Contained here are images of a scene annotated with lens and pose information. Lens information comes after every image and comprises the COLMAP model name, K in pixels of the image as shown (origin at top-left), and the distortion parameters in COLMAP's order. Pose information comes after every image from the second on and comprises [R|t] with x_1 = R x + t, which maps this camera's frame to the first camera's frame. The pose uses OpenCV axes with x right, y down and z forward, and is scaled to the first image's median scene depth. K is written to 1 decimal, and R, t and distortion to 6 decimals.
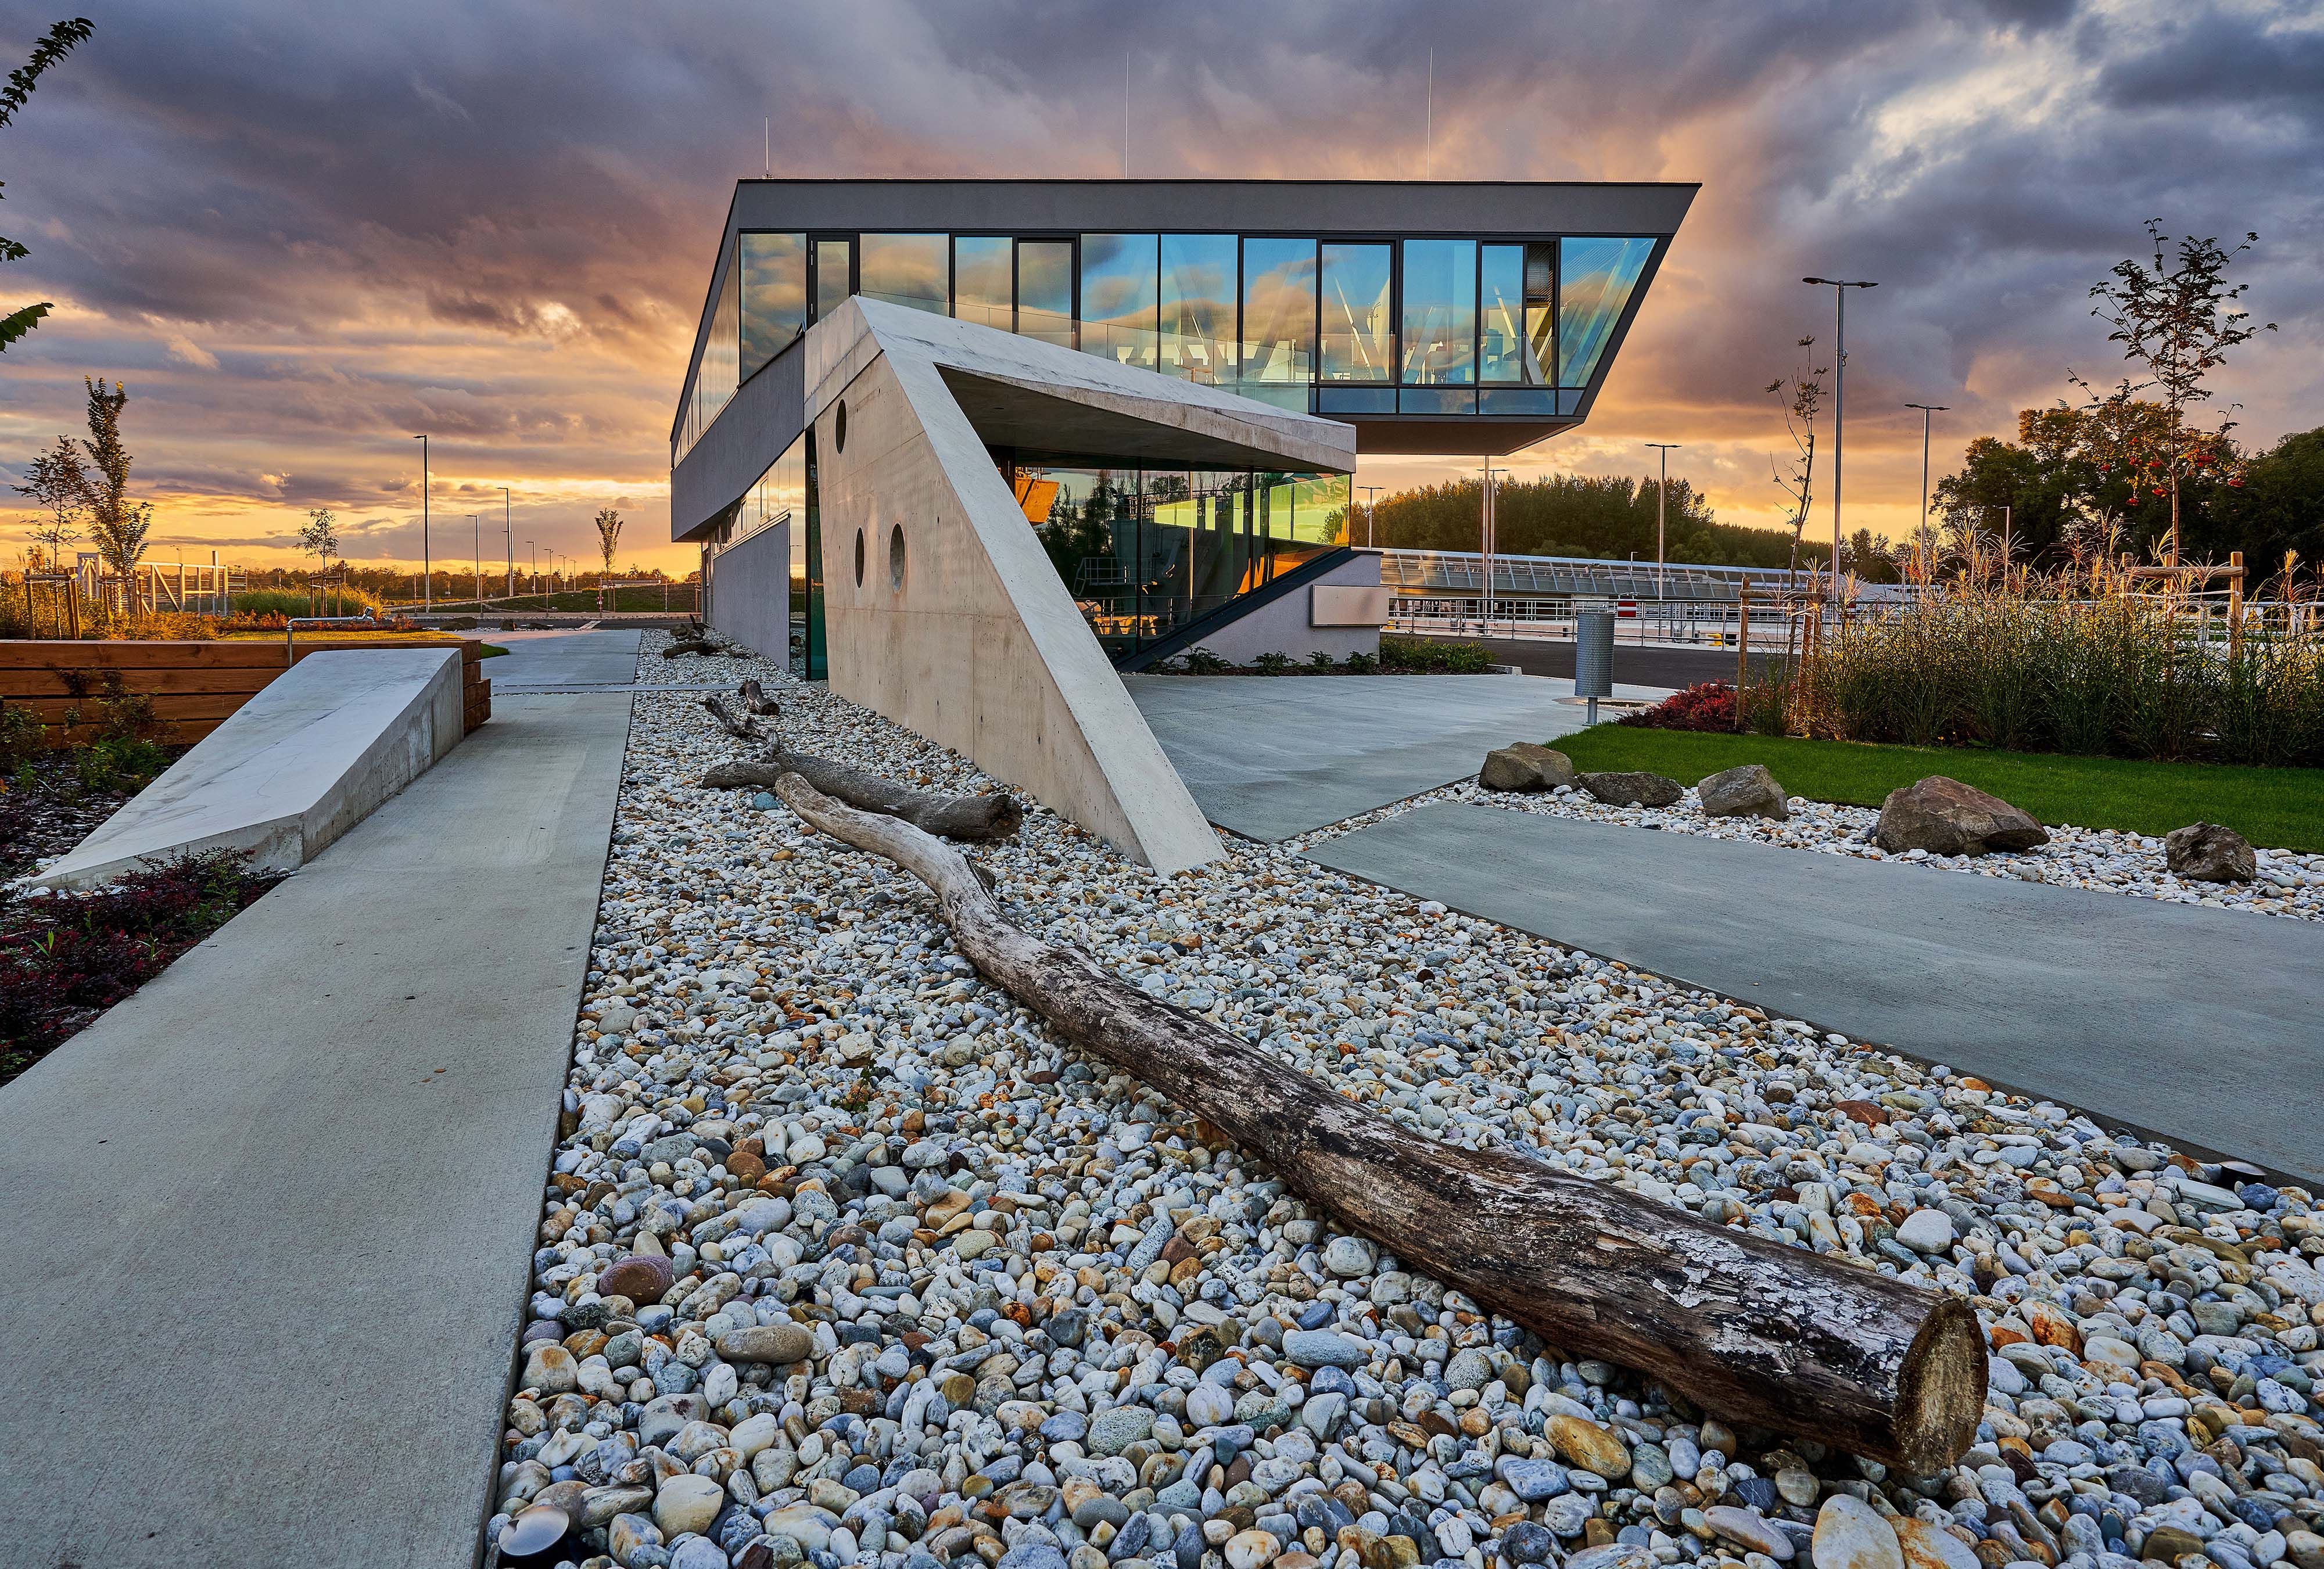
lens RADIAL K [[1369.2, 0, 1142.8], [0, 1369.2, 678.8], [0, 0, 1]] dist [-0.019337, 0.013657]
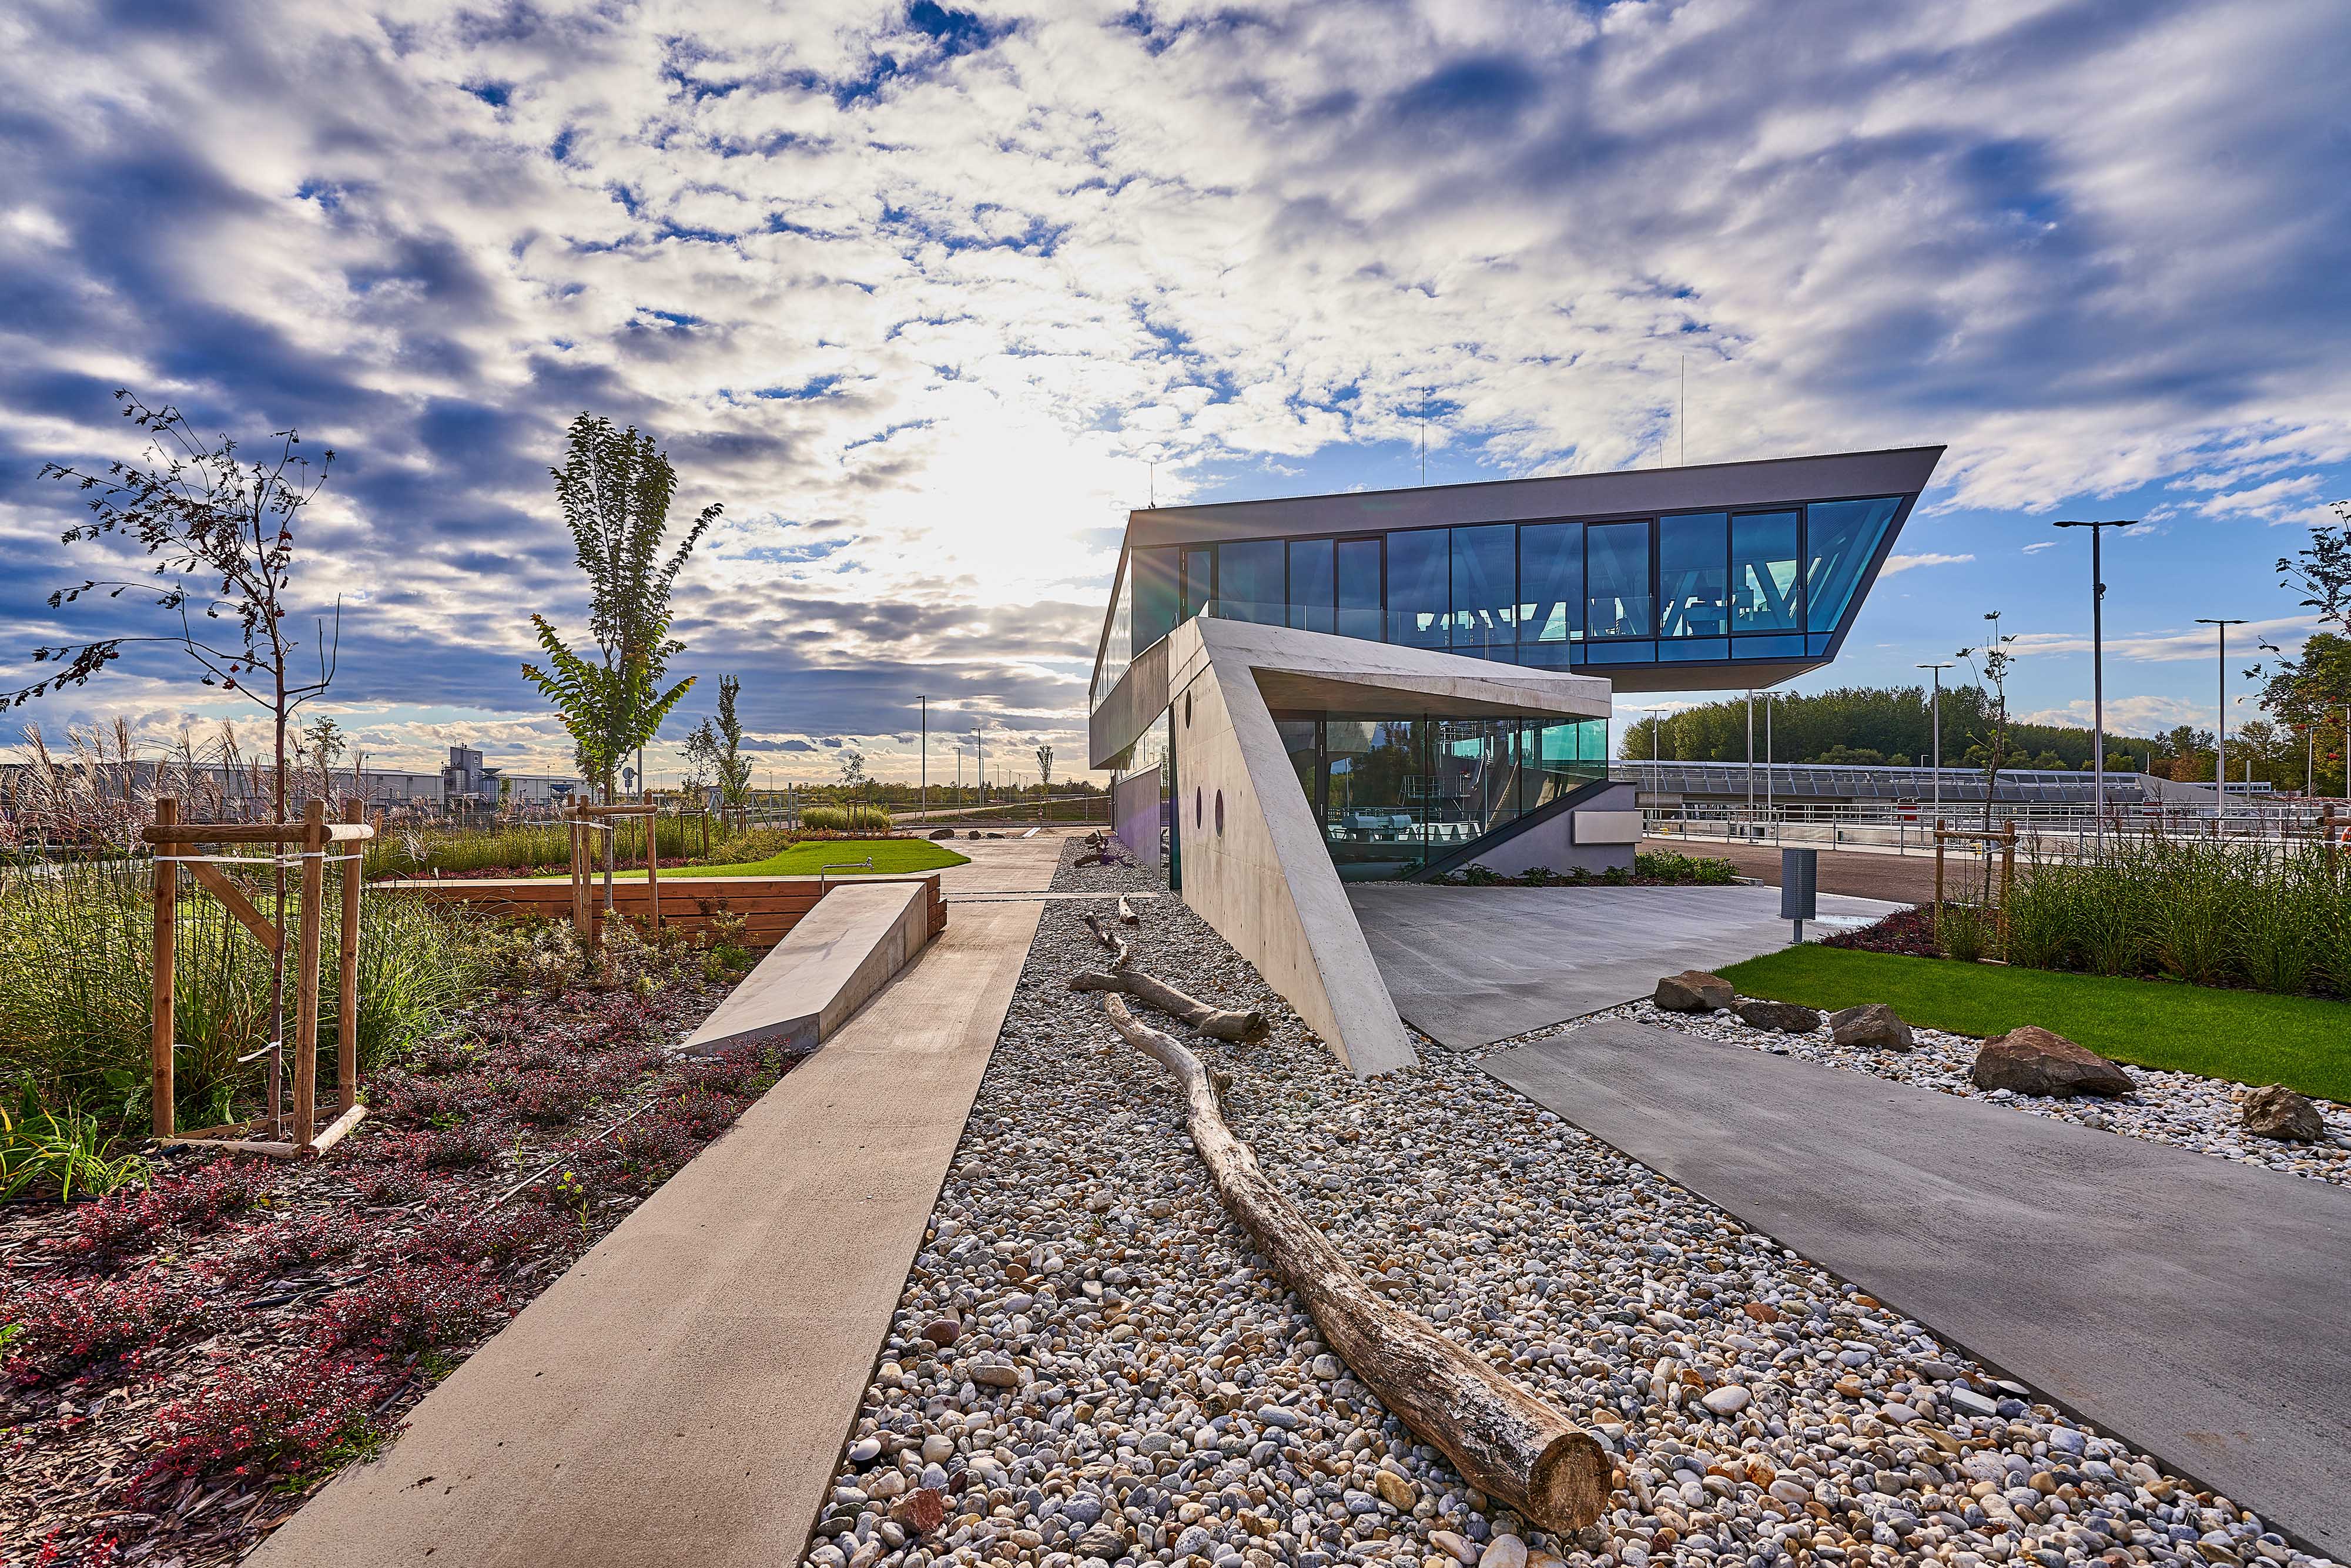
lens RADIAL K [[1096.0, 0, 1169.7], [0, 1096.0, 807.0], [0, 0, 1]] dist [0.004414, 0.000351]
pose [[0.964499, -0.008750, -0.263942, 0.106598], [-0.004538, 0.998754, -0.049690, -0.066005], [0.264048, 0.049123, 0.963258, -0.130067]]
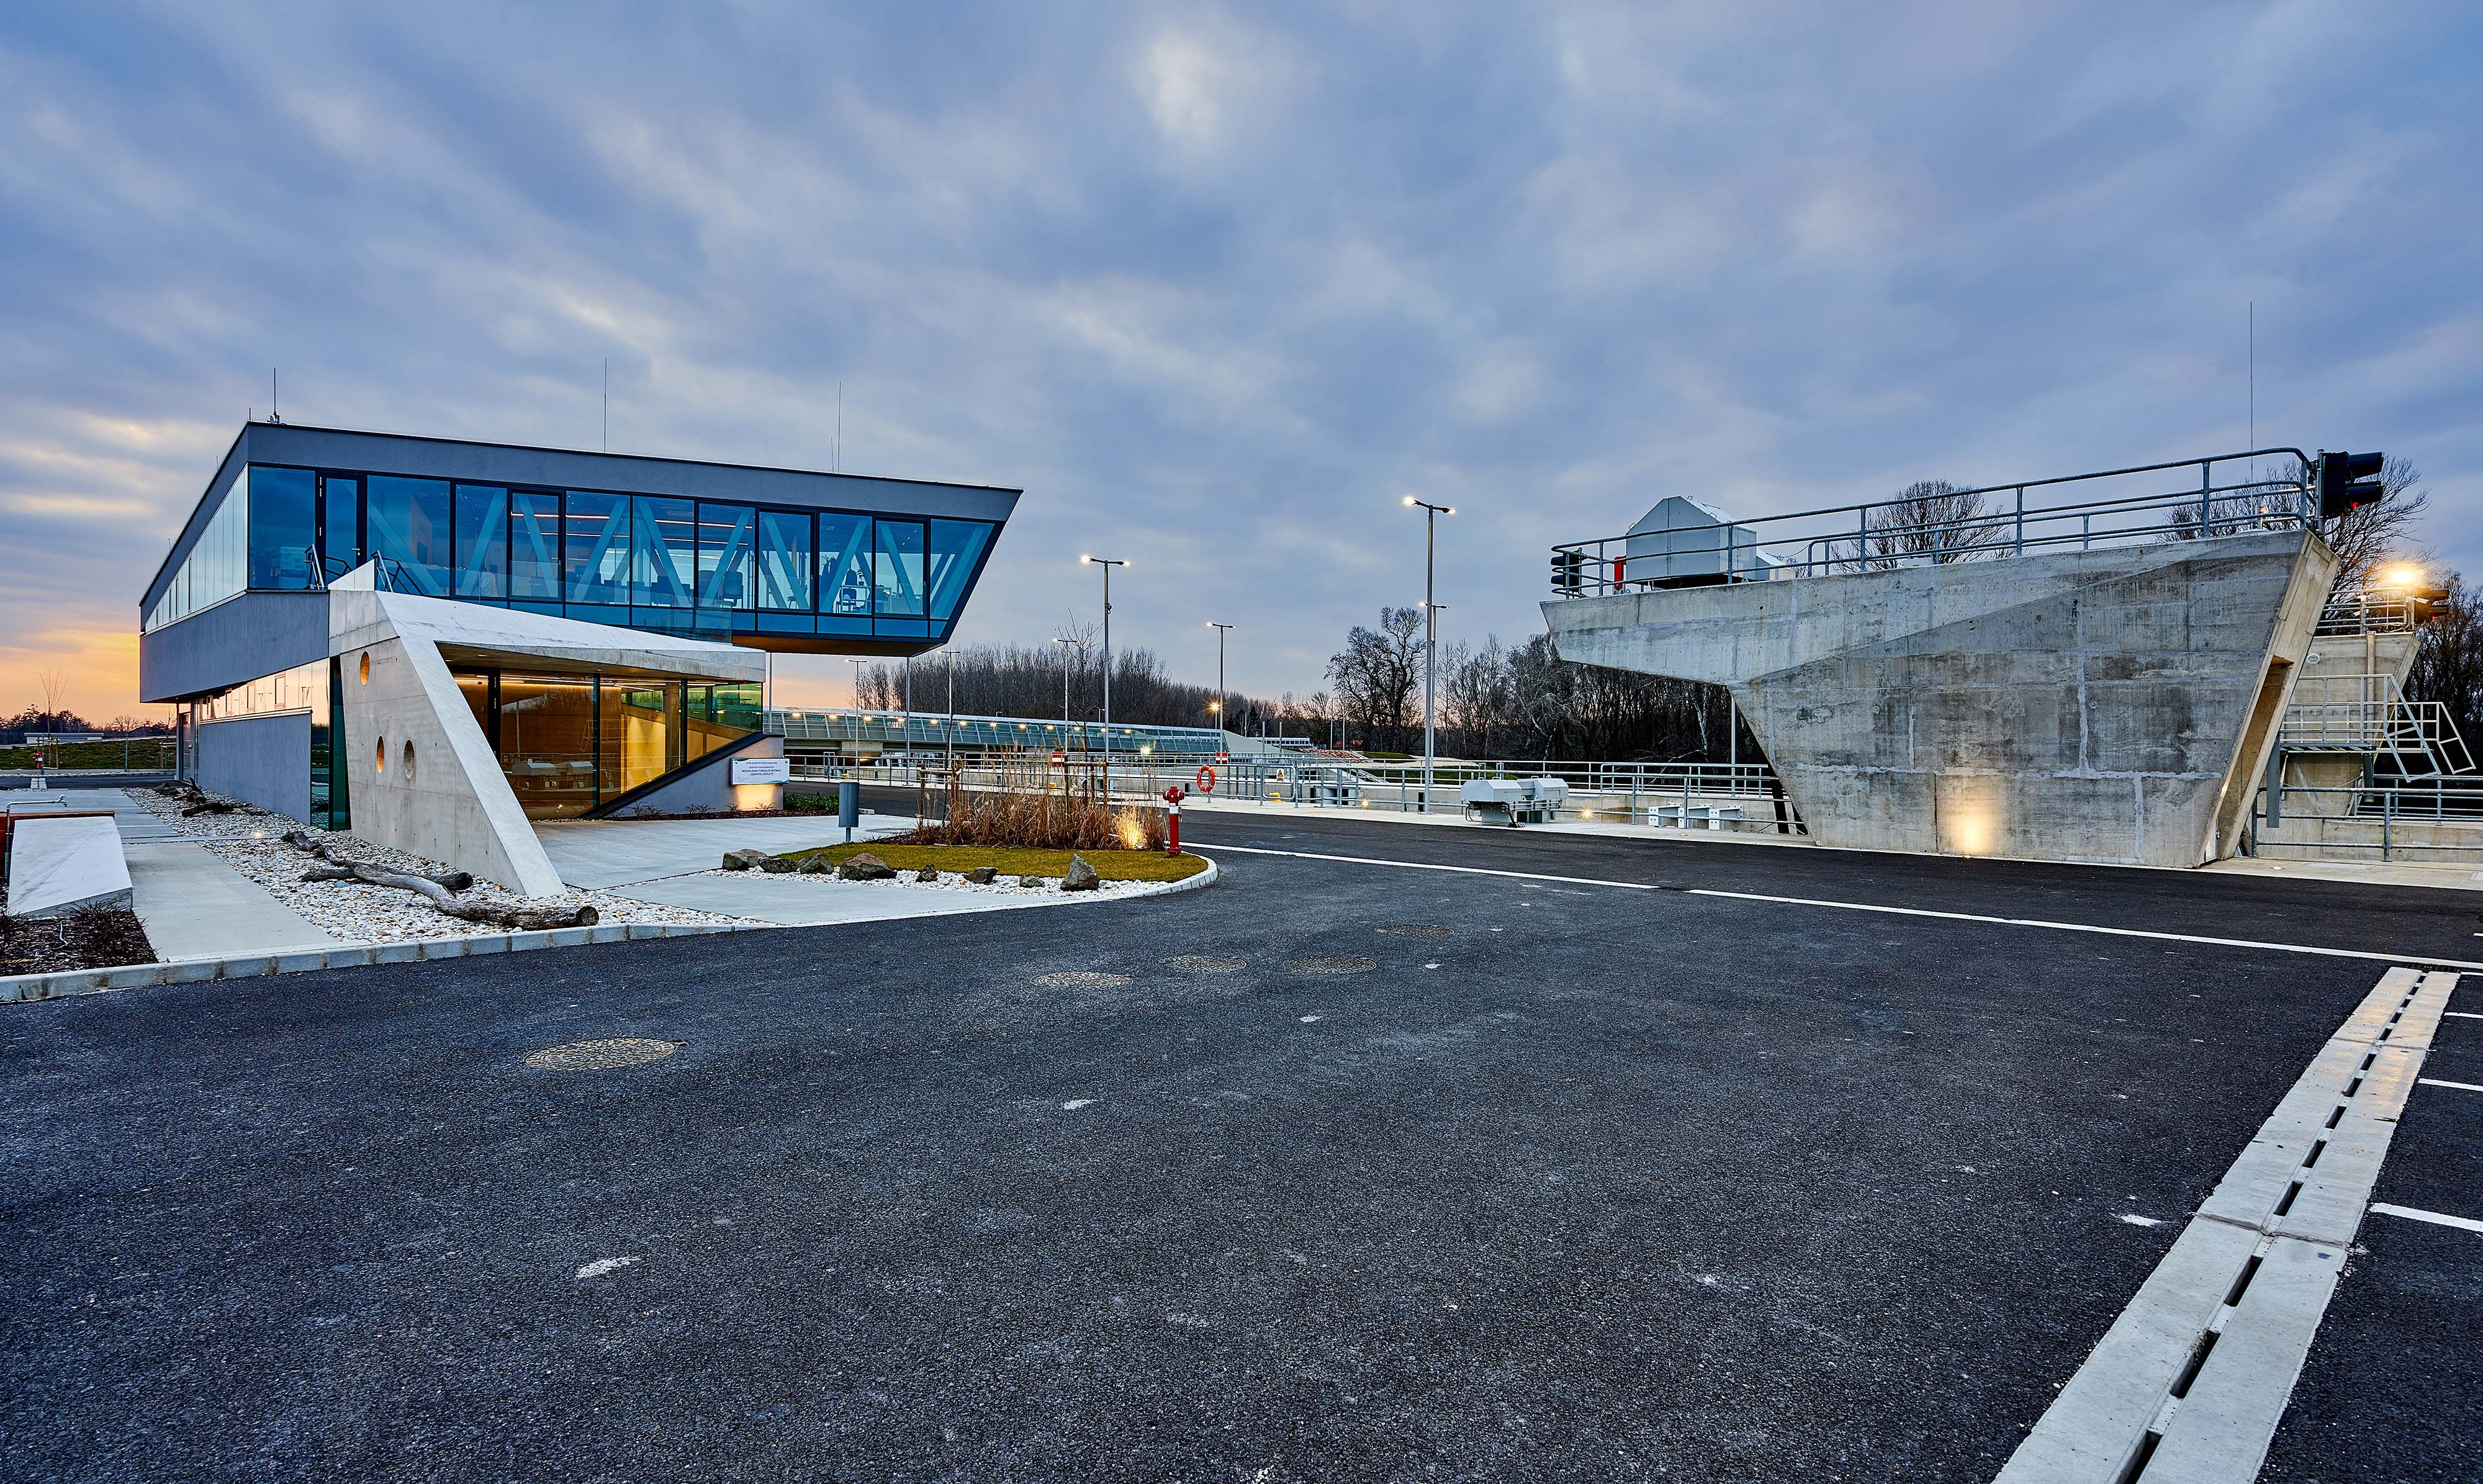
lens RADIAL K [[1272.4, 0, 1242.9], [0, 1272.4, 746.5], [0, 0, 1]] dist [0.003390, 0.001647]
pose [[0.915949, -0.000401, 0.401294, 0.243483], [0.022210, 0.998517, -0.049697, 0.002278], [-0.400680, 0.054433, 0.914600, -1.555985]]
